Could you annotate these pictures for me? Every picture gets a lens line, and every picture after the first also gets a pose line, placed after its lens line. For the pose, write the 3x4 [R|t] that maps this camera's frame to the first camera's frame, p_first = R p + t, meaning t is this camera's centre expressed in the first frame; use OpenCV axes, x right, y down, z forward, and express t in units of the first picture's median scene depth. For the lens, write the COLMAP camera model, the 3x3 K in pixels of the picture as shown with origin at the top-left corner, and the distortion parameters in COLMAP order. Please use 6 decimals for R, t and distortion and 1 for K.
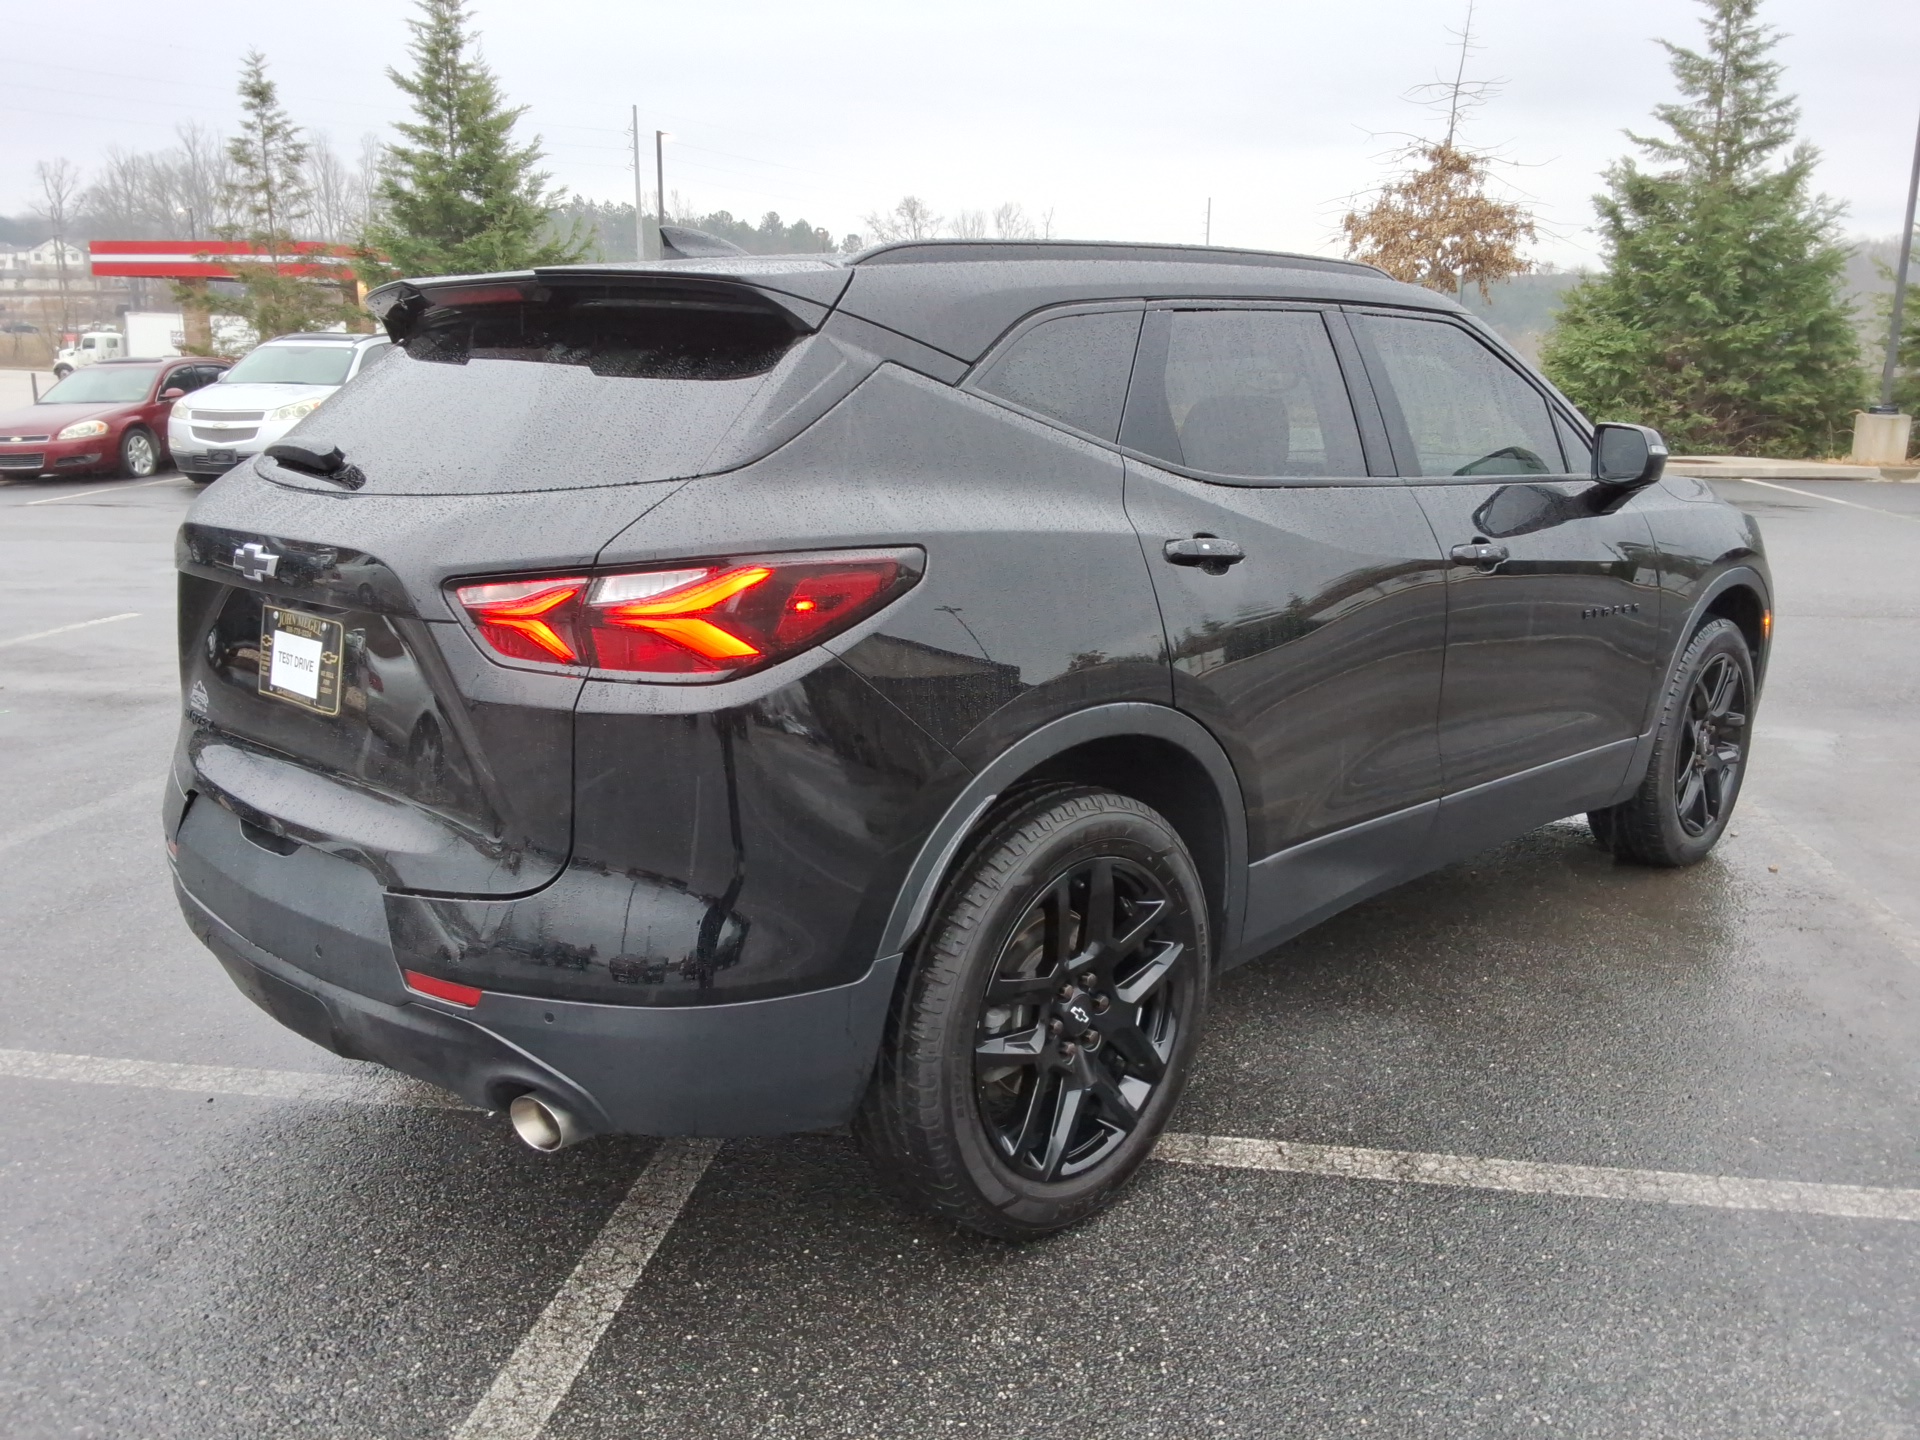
lens RADIAL K [[1534.4, 0, 981.3], [0, 1534.4, 710.1], [0, 0, 1]] dist [0.109332, -0.158543]
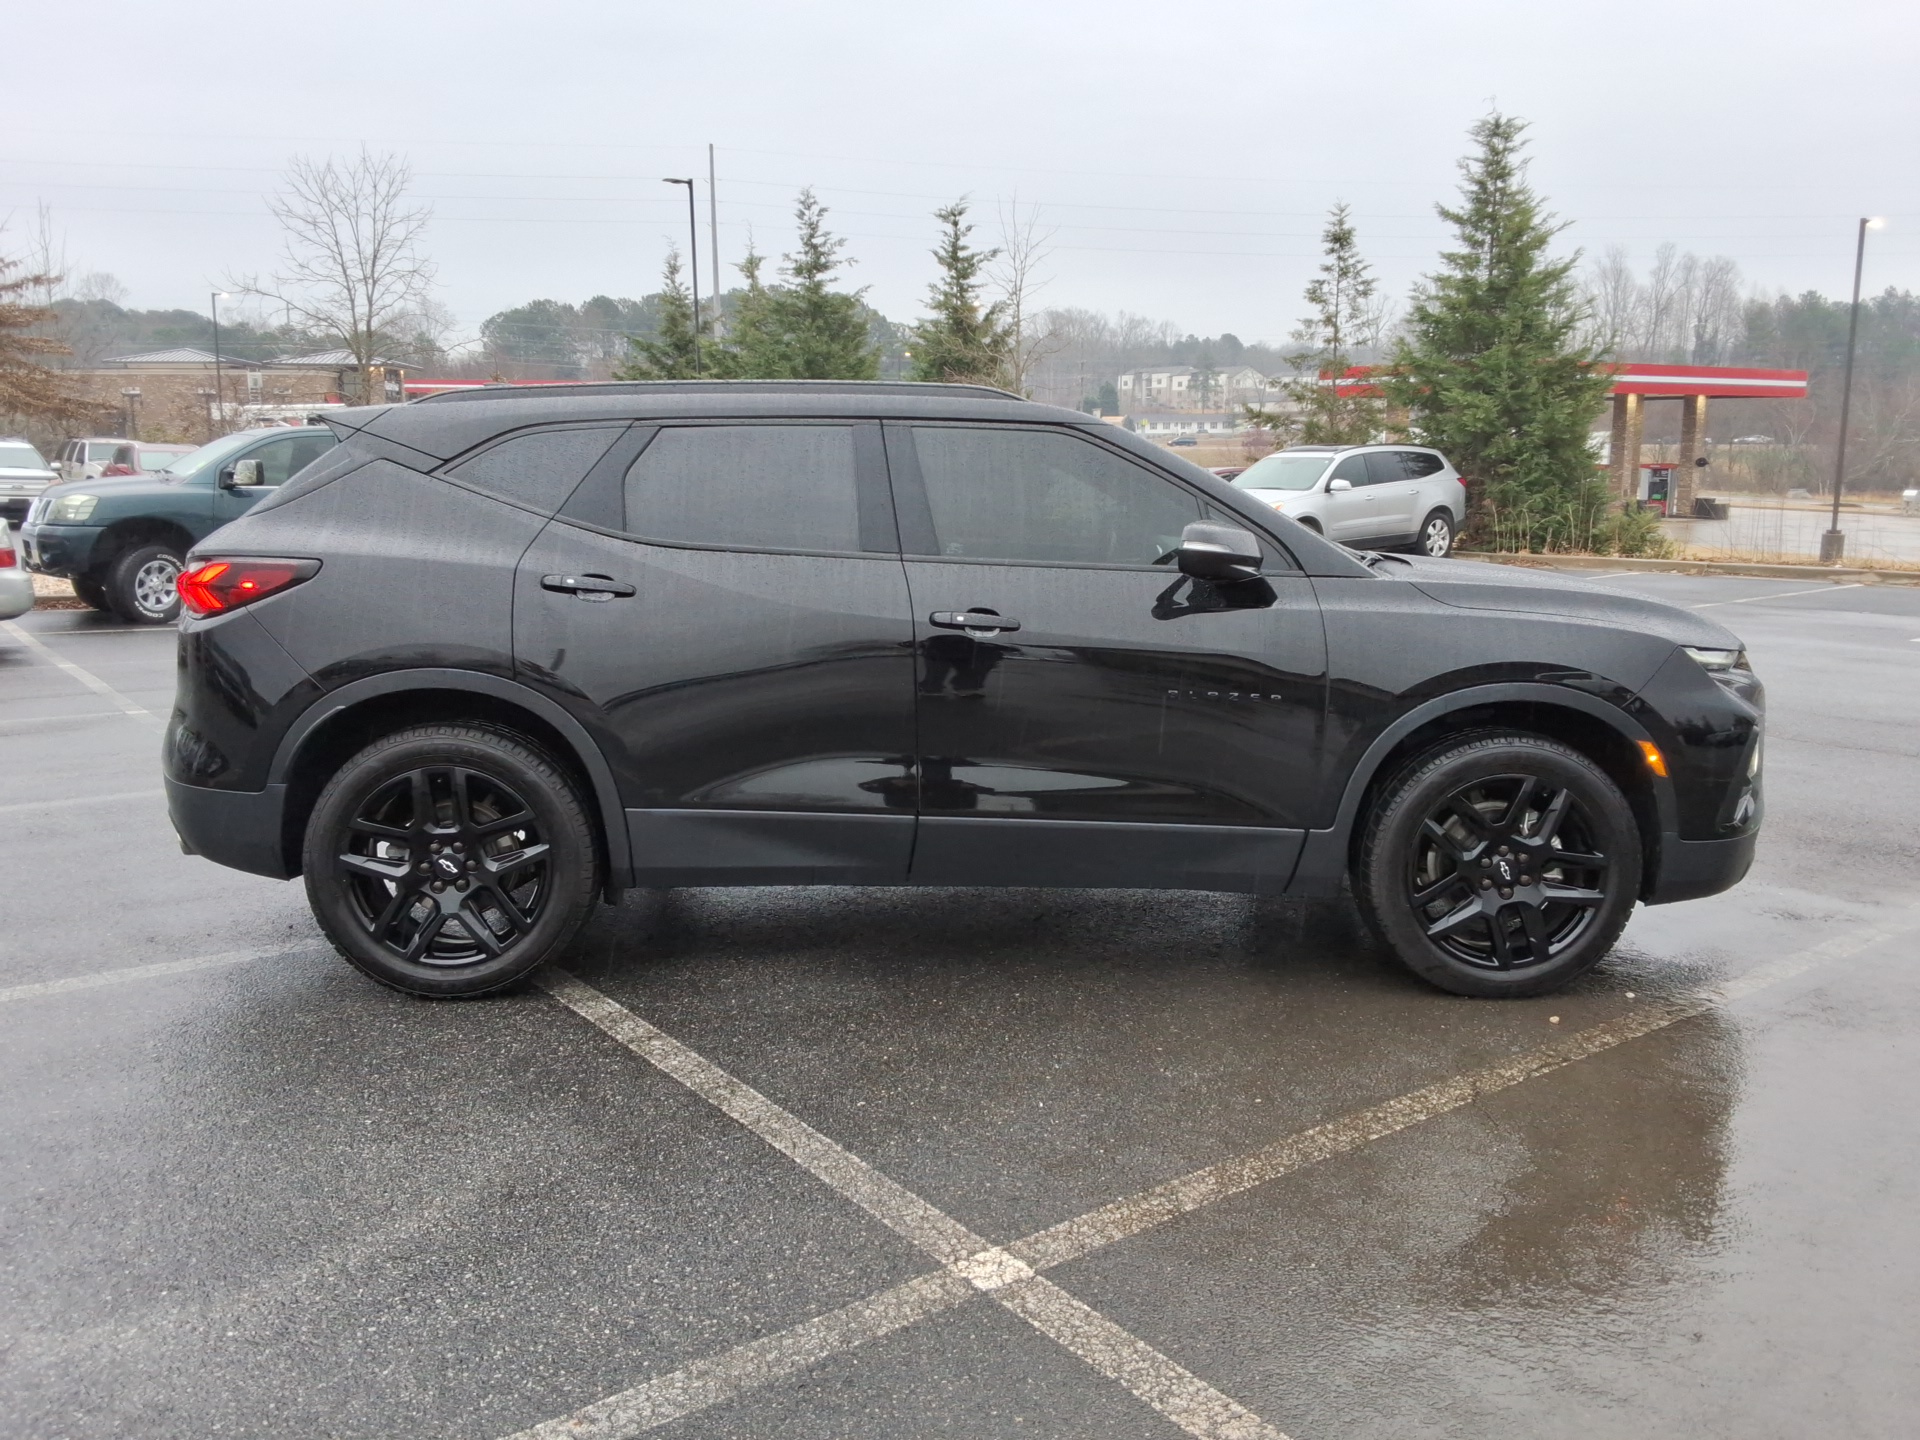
lens RADIAL K [[1534.4, 0, 981.3], [0, 1534.4, 710.1], [0, 0, 1]] dist [0.109332, -0.158543]
pose [[0.730663, 0.104242, -0.674734, 0.159139], [-0.148746, 0.988841, -0.008306, -0.003078], [0.666338, 0.106432, 0.738015, 0.017705]]
